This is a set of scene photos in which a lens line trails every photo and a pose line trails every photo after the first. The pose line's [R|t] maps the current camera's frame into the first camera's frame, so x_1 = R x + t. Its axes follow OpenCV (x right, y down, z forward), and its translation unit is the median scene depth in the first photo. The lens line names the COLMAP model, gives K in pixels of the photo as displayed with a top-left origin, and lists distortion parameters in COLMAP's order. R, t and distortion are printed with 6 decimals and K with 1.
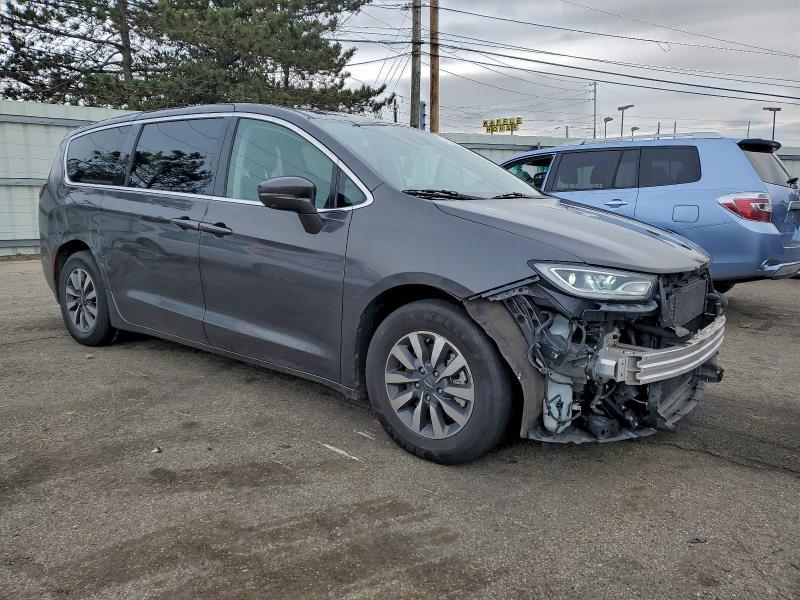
lens RADIAL K [[606.9, 0, 389.0], [0, 606.9, 296.8], [0, 0, 1]] dist [0.025883, -0.004225]
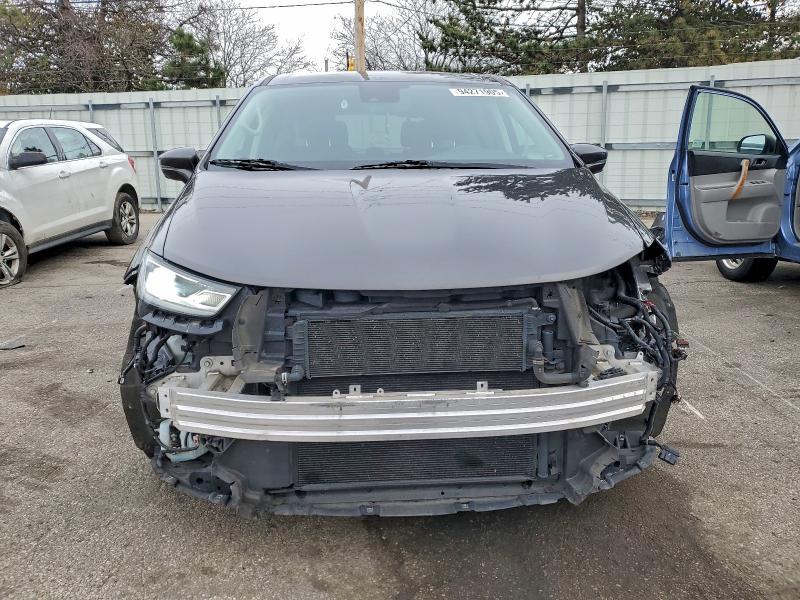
lens RADIAL K [[606.9, 0, 389.0], [0, 606.9, 296.8], [0, 0, 1]] dist [0.025883, -0.004225]
pose [[0.675526, 0.150283, -0.721859, 0.874826], [-0.106582, 0.988629, 0.106081, -0.095220], [0.729593, 0.005277, 0.683862, 0.554048]]
